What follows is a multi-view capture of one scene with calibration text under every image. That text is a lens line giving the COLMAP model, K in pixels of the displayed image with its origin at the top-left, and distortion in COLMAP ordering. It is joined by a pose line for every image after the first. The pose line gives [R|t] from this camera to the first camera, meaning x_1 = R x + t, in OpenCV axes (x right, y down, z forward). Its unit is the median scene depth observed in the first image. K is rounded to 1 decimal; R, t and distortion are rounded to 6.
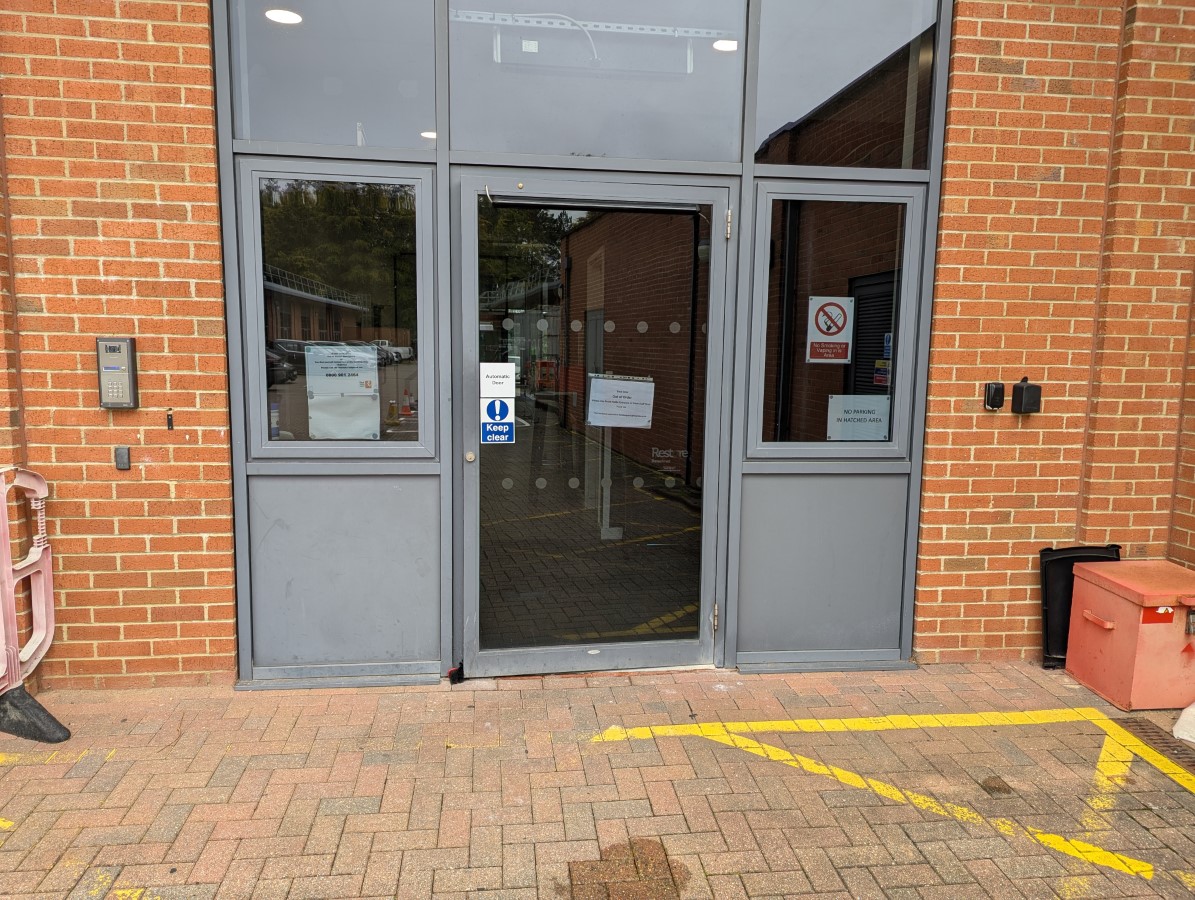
lens RADIAL K [[852.8, 0, 595.5], [0, 852.8, 442.2], [0, 0, 1]] dist [0.053907, -0.043114]
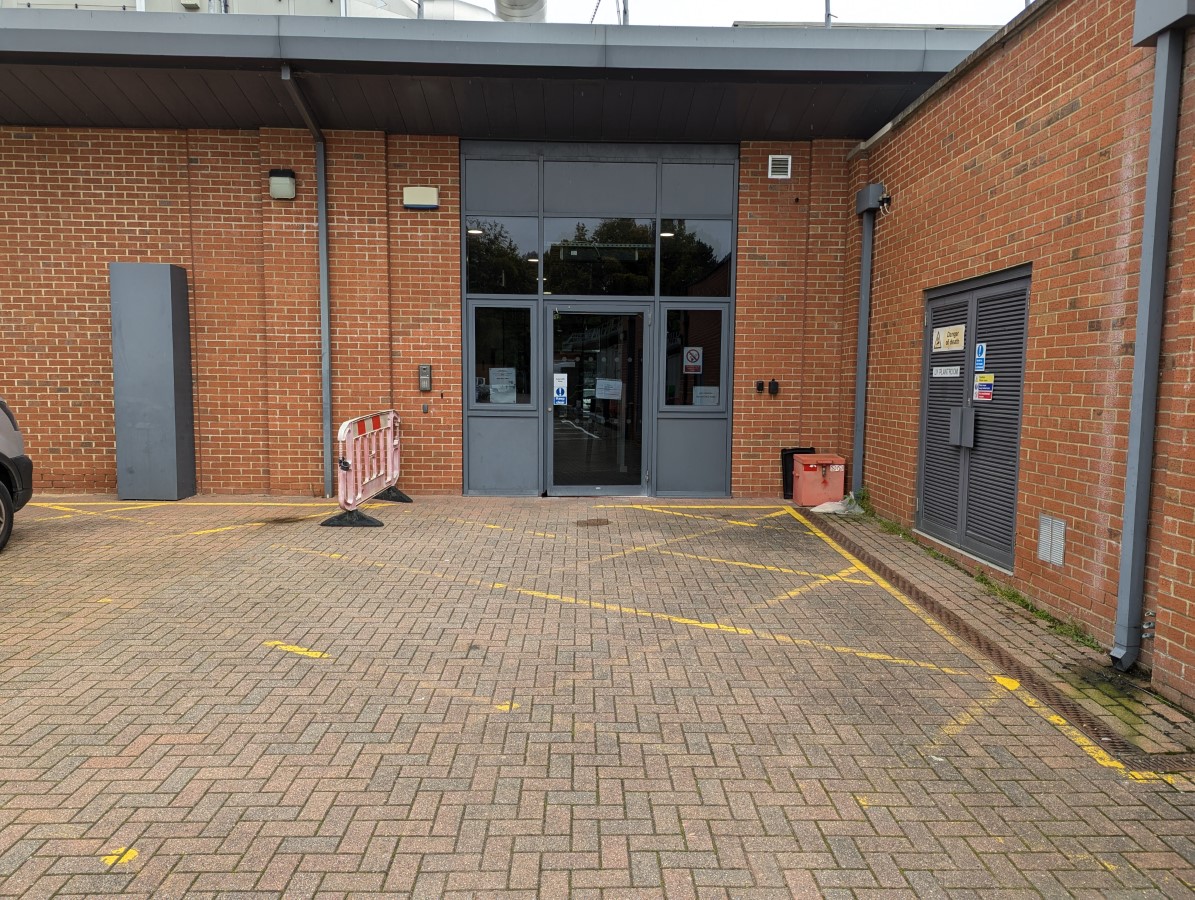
lens RADIAL K [[852.8, 0, 599.2], [0, 852.8, 454.7], [0, 0, 1]] dist [0.053907, -0.043114]
pose [[0.995438, 0.002327, -0.095378, 0.243708], [-0.005080, 0.999577, -0.028626, 0.221004], [0.095271, 0.028980, 0.995029, -1.522119]]
